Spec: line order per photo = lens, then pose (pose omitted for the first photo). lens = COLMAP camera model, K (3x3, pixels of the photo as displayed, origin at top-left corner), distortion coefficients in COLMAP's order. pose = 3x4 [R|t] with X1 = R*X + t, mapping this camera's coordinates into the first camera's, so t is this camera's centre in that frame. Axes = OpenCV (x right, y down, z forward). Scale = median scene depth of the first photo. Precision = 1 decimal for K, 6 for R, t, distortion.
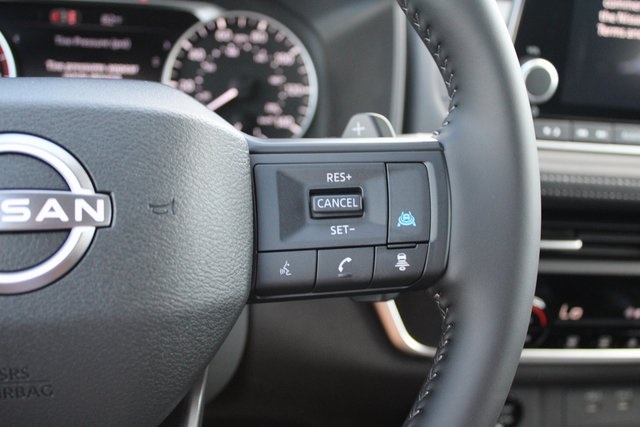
lens RADIAL K [[775.7, 0, 320.0], [0, 775.7, 213.5], [0, 0, 1]] dist [-0.080267, 0.064822]
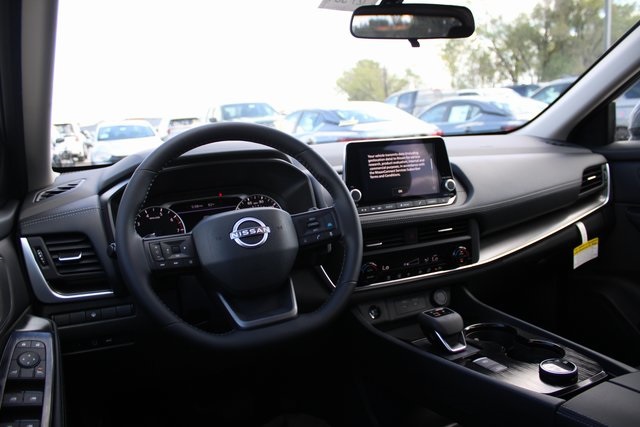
lens RADIAL K [[557.5, 0, 320.0], [0, 557.5, 213.5], [0, 0, 1]] dist [-0.001752, 0.001646]
pose [[0.967290, -0.185522, 0.173005, -0.269063], [0.220126, 0.952820, -0.208994, 0.336197], [-0.126069, 0.240241, 0.962492, -1.155849]]
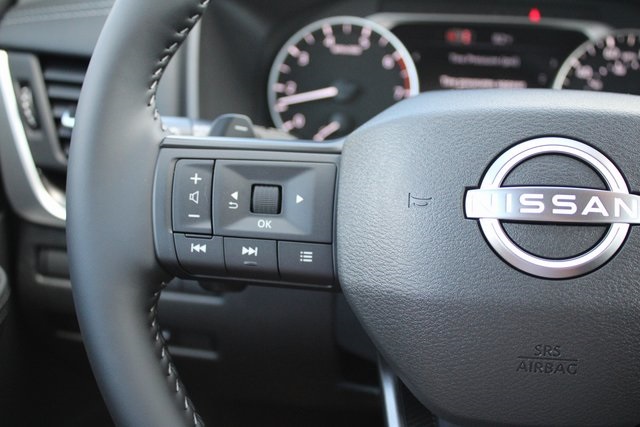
lens RADIAL K [[775.7, 0, 320.0], [0, 775.7, 213.5], [0, 0, 1]] dist [-0.080267, 0.064822]
pose [[0.946239, 0.053763, -0.318969, -0.176263], [-0.062227, 0.997927, -0.016396, 0.023442], [0.317426, 0.035363, 0.947623, -0.084954]]
